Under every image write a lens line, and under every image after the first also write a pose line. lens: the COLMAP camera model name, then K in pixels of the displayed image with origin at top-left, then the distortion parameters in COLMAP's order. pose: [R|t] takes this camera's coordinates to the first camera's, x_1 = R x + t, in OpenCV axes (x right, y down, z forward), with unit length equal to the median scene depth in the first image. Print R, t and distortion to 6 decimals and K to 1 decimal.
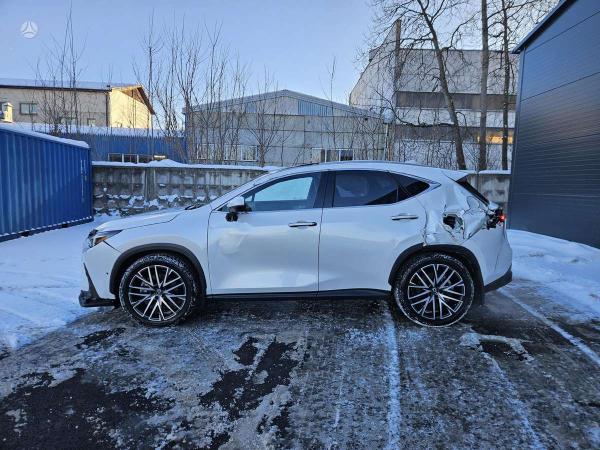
lens RADIAL K [[401.9, 0, 295.0], [0, 401.9, 211.5], [0, 0, 1]] dist [0.076915, -0.056925]
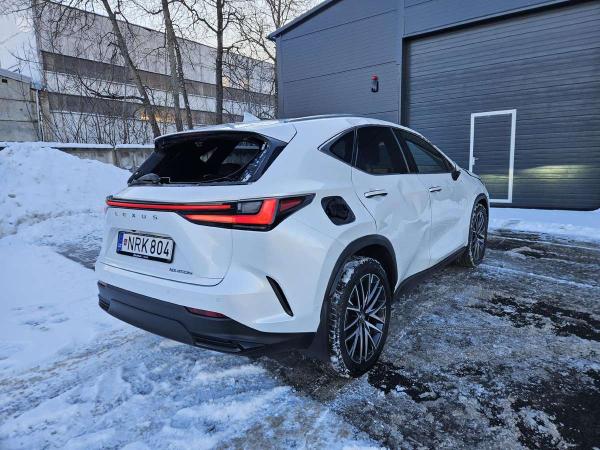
lens RADIAL K [[401.9, 0, 295.0], [0, 401.9, 211.5], [0, 0, 1]] dist [0.076915, -0.056925]
pose [[0.589710, -0.137983, 0.795740, -0.883831], [0.099797, 0.990195, 0.097744, -0.038213], [-0.801425, 0.021772, 0.597699, 0.608050]]
